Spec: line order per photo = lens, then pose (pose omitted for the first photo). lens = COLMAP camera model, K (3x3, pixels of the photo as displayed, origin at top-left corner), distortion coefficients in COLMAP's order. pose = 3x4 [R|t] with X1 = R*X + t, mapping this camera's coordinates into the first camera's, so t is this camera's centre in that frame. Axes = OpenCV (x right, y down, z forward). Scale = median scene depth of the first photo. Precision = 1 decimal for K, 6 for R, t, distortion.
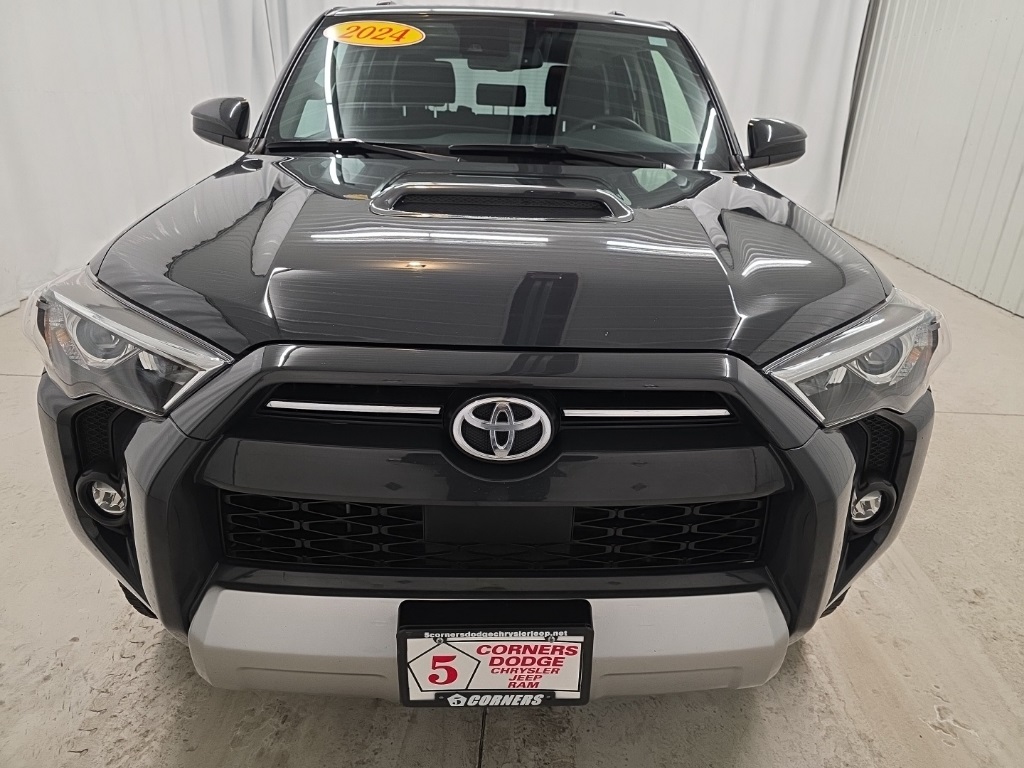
lens RADIAL K [[688.1, 0, 530.3], [0, 688.1, 377.0], [0, 0, 1]] dist [0.046499, -0.033981]
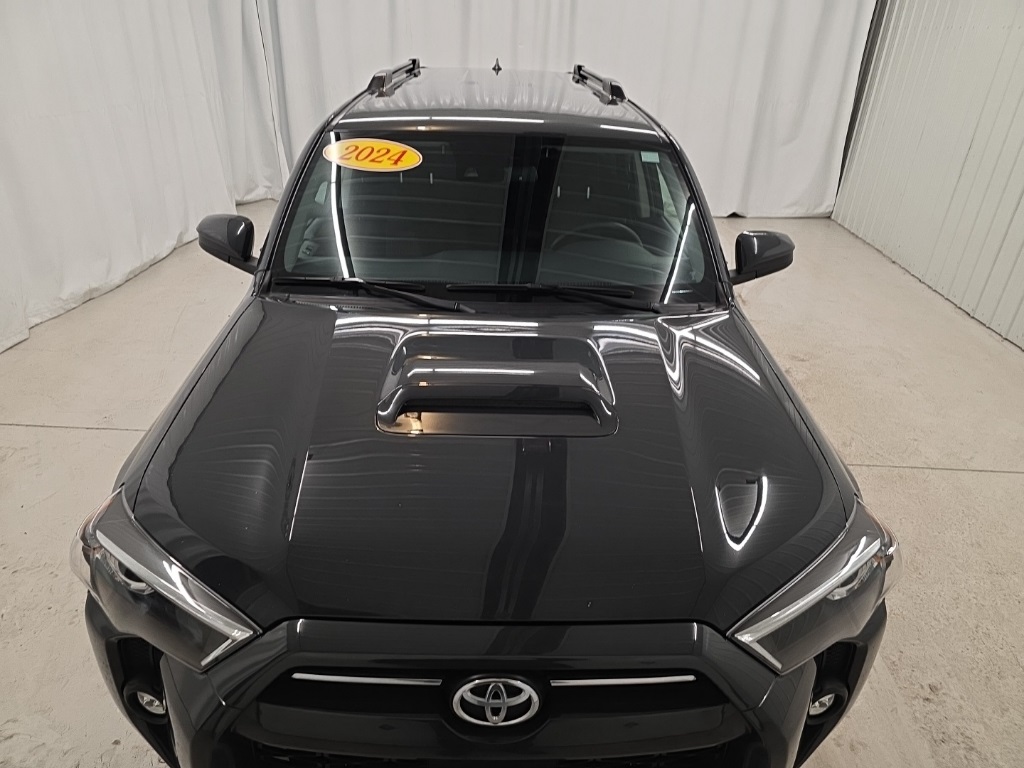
lens RADIAL K [[688.1, 0, 516.3], [0, 688.1, 383.9], [0, 0, 1]] dist [0.046499, -0.033981]
pose [[0.999903, 0.005342, -0.012843, 0.002579], [-0.004057, 0.995166, 0.098123, -0.278148], [0.013305, -0.098062, 0.995091, -0.048350]]
